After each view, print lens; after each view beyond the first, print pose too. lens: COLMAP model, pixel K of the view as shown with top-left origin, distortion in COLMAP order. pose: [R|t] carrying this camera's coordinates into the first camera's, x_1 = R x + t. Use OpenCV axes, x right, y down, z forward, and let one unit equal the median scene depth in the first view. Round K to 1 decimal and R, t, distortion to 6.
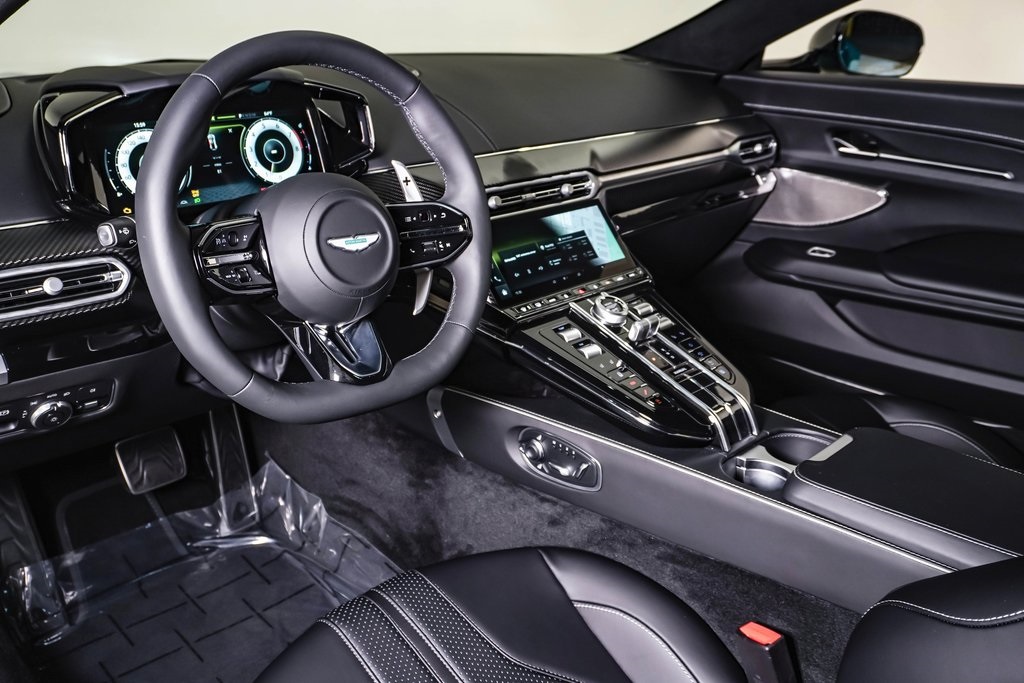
lens RADIAL K [[935.9, 0, 510.2], [0, 935.9, 342.5], [0, 0, 1]] dist [0.015851, -0.015245]
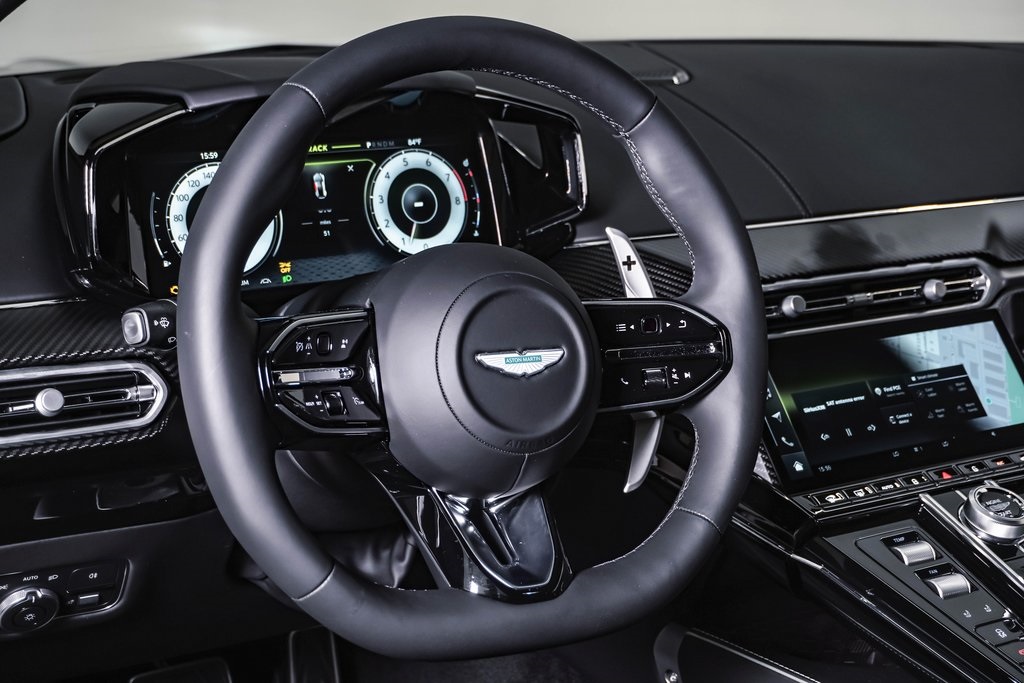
lens RADIAL K [[1799.6, 0, 506.7], [0, 1799.6, 343.1], [0, 0, 1]] dist [0.030020, 0.000000]
pose [[0.972789, 0.055157, -0.225033, 0.074115], [-0.082160, 0.990255, -0.112448, 0.010250], [0.216638, 0.127876, 0.967841, -0.101589]]
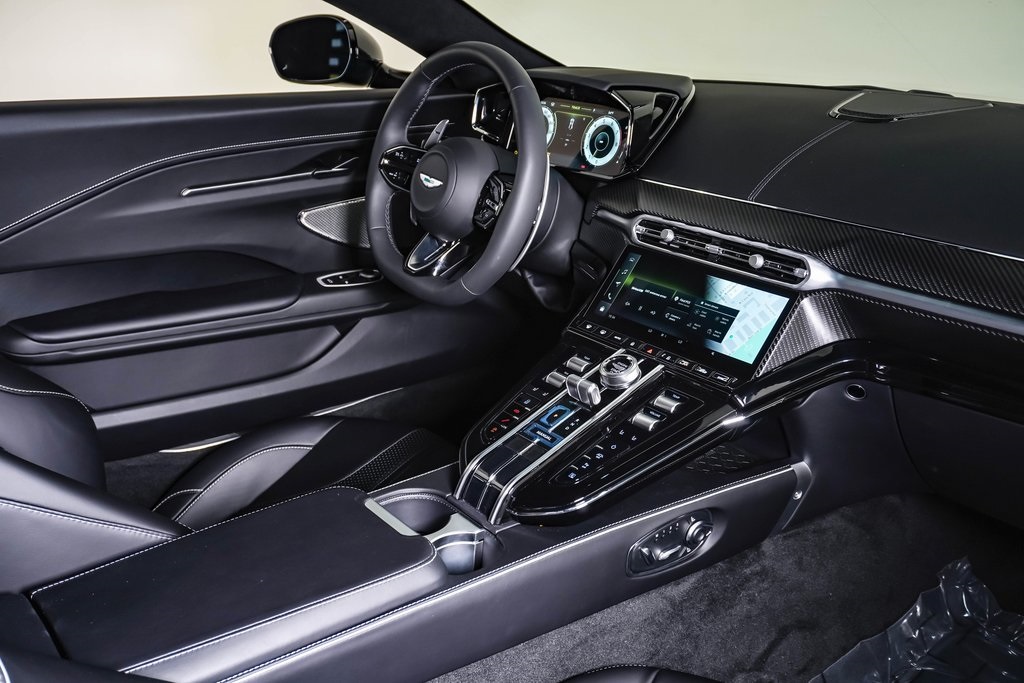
lens RADIAL K [[994.7, 0, 512.5], [0, 994.7, 339.9], [0, 0, 1]] dist [-0.005708, 0.000000]
pose [[-0.123676, 0.316068, -0.940641, 1.240618], [-0.371697, 0.864152, 0.339238, -0.425428], [0.920079, 0.391589, 0.010607, 1.082275]]
